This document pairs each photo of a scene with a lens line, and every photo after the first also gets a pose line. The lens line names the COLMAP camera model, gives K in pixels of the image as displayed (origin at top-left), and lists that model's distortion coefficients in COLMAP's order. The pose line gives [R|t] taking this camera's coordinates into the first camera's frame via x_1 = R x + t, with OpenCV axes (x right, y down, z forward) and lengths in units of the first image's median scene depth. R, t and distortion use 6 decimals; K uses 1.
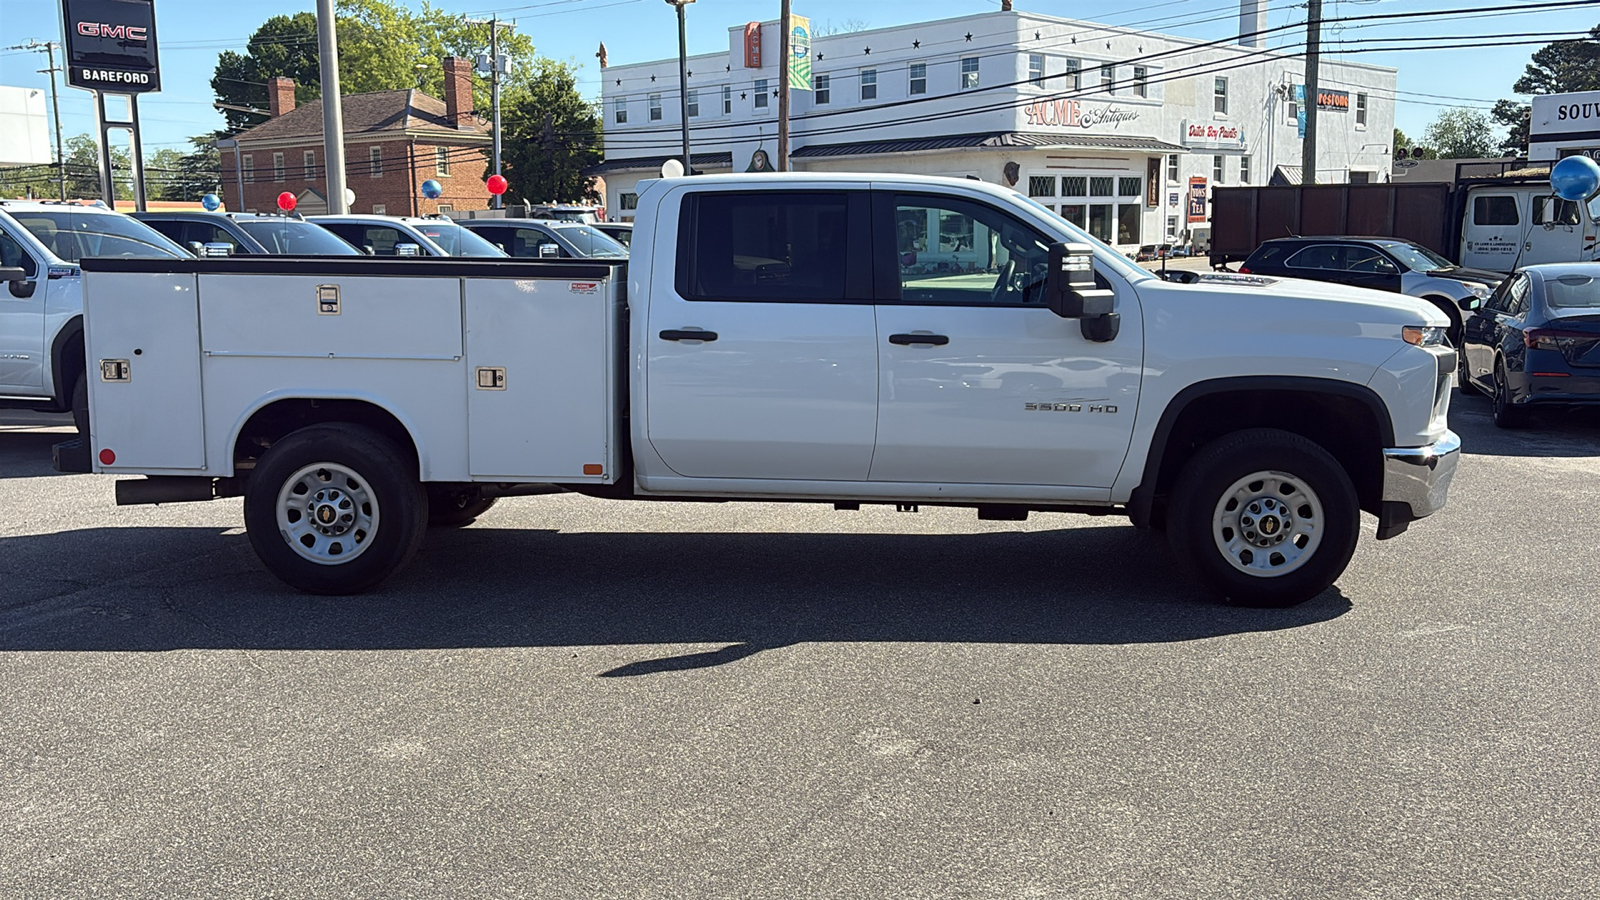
lens RADIAL K [[1509.1, 0, 791.1], [0, 1509.1, 448.6], [0, 0, 1]] dist [0.036811, -0.010663]
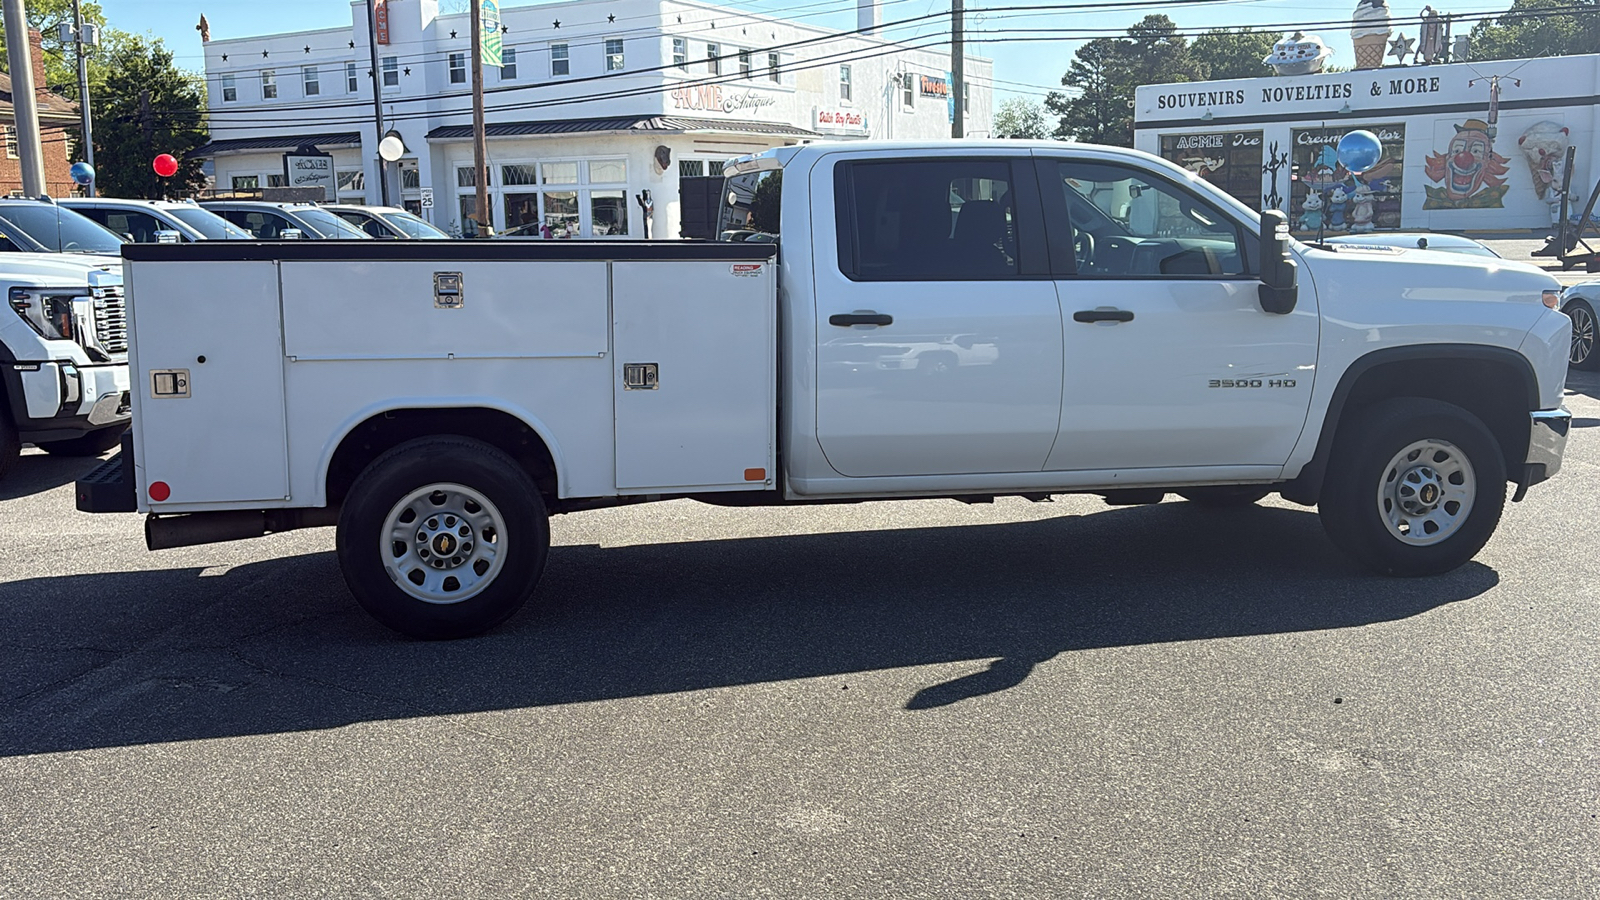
lens RADIAL K [[1491.0, 0, 772.5], [0, 1491.0, 456.1], [0, 0, 1]] dist [0.104582, -0.202713]
pose [[0.965946, -0.050978, 0.253671, -0.045405], [0.047061, 0.998661, 0.021490, -0.002015], [-0.254427, -0.008820, 0.967052, 0.019658]]
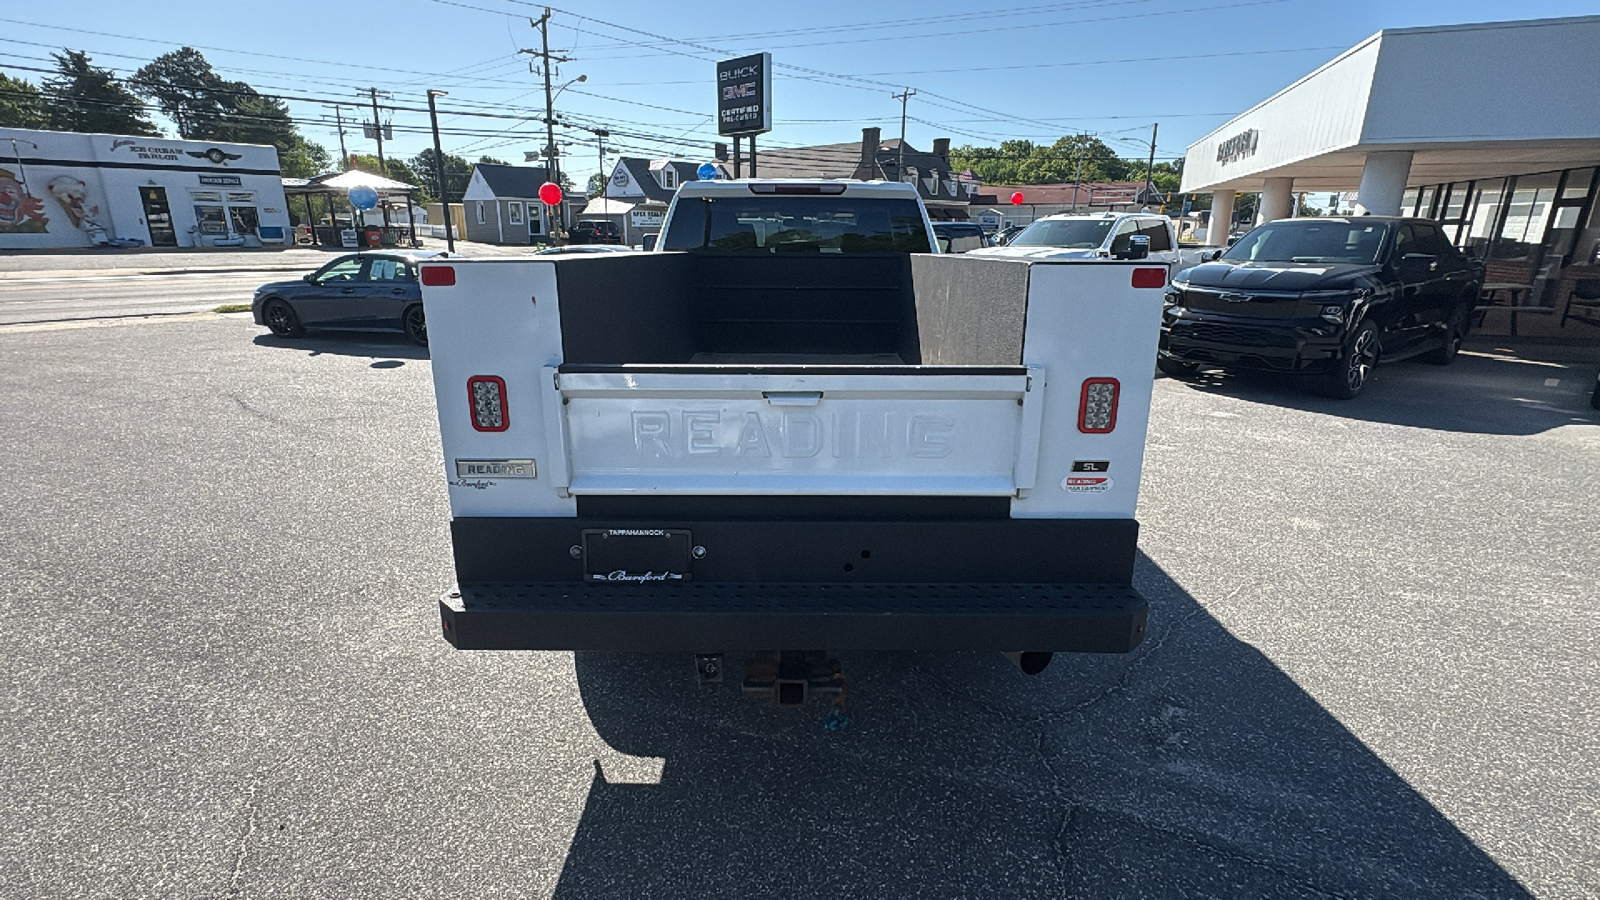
lens RADIAL K [[732.6, 0, 798.9], [0, 732.6, 444.1], [0, 0, 1]] dist [0.010045, -0.000391]
pose [[-0.055762, -0.273349, 0.960297, -0.098992], [0.140793, 0.950031, 0.278602, -0.020853], [-0.988468, 0.150738, -0.014490, 0.154037]]
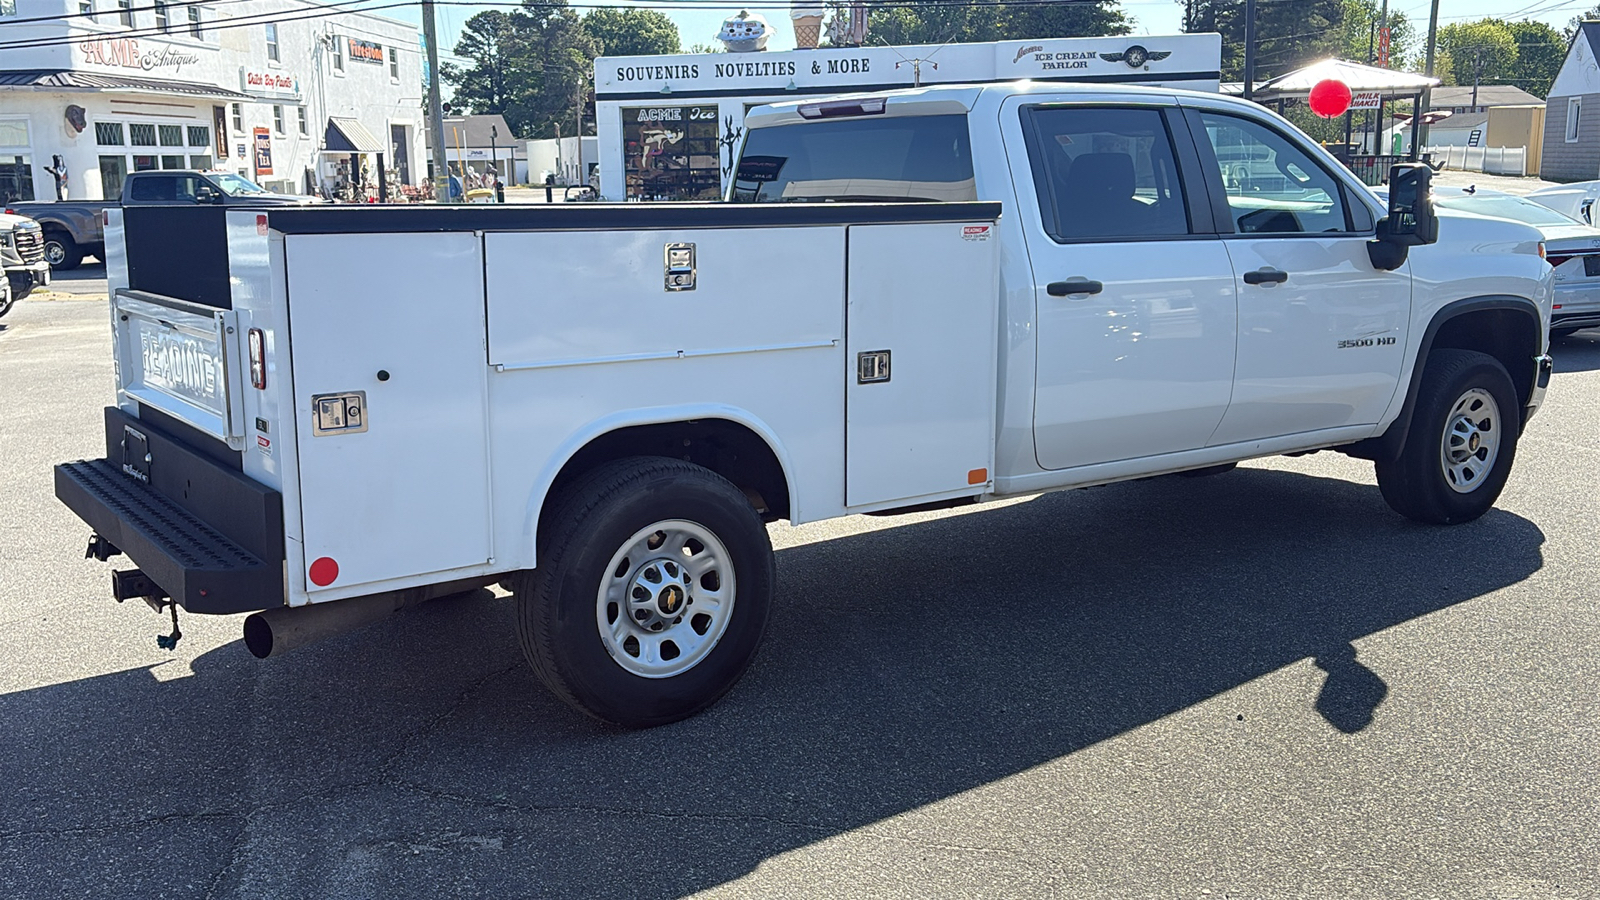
lens RADIAL K [[1495.2, 0, 754.3], [0, 1495.2, 451.7], [0, 0, 1]] dist [0.047750, -0.004338]
pose [[0.793991, -0.119124, 0.596145, -0.087474], [0.100105, 0.992847, 0.065067, -0.007566], [-0.599631, 0.008015, 0.800236, 0.062053]]
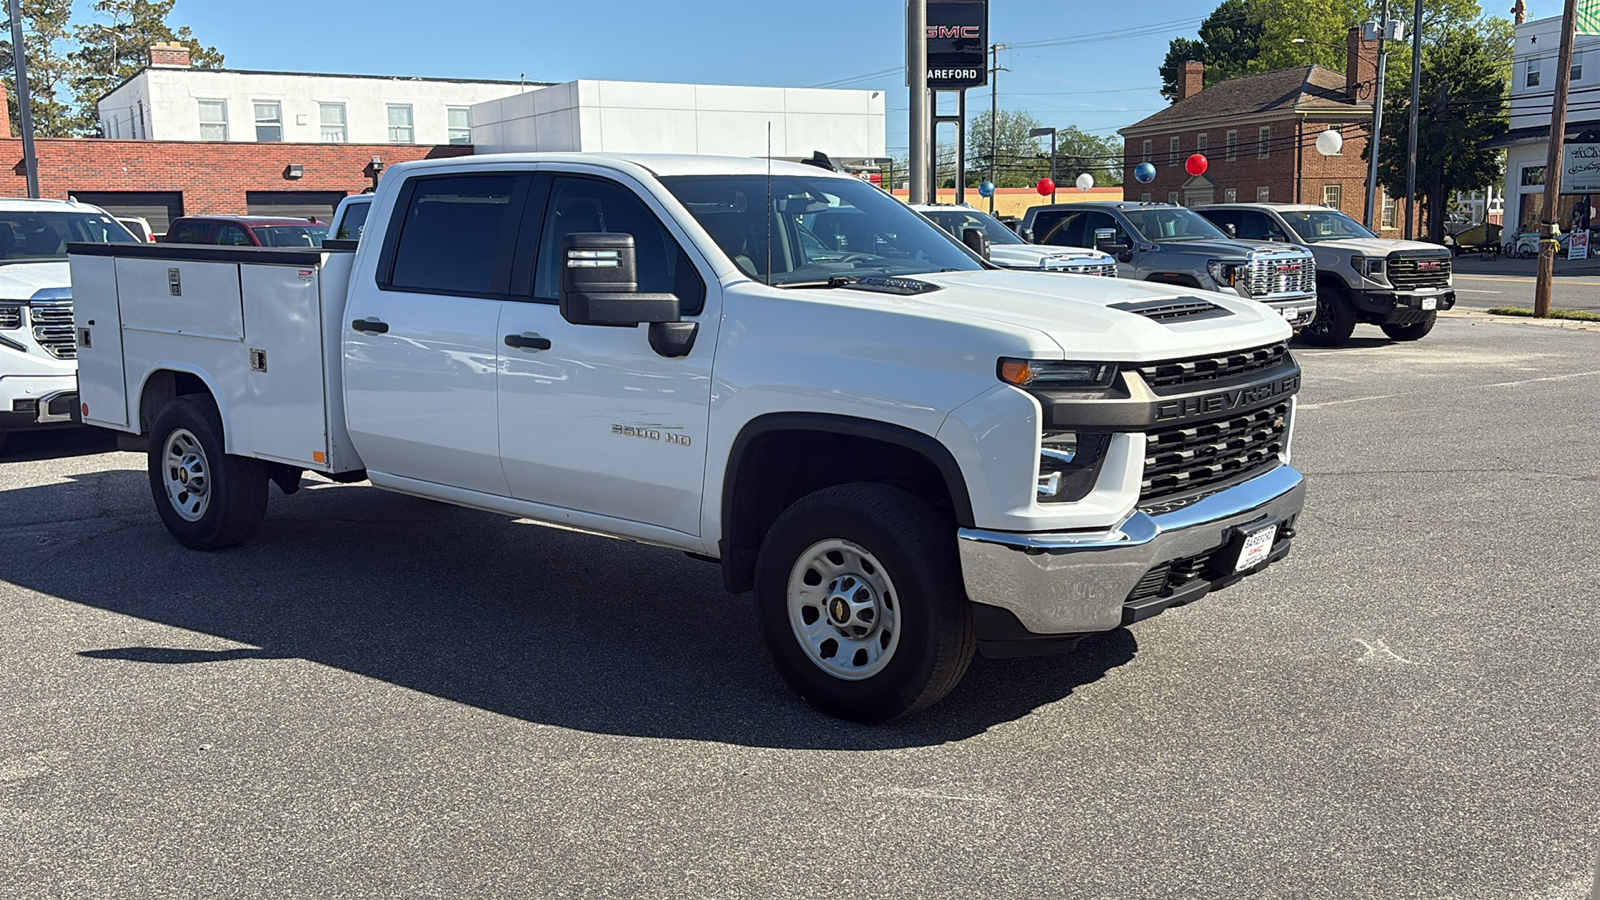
lens RADIAL K [[1509.1, 0, 791.1], [0, 1509.1, 448.6], [0, 0, 1]] dist [0.036811, -0.010663]
pose [[0.806812, 0.086658, -0.584418, 0.093449], [-0.079933, 0.996100, 0.037353, -0.007159], [0.585376, 0.016578, 0.810592, 0.048303]]
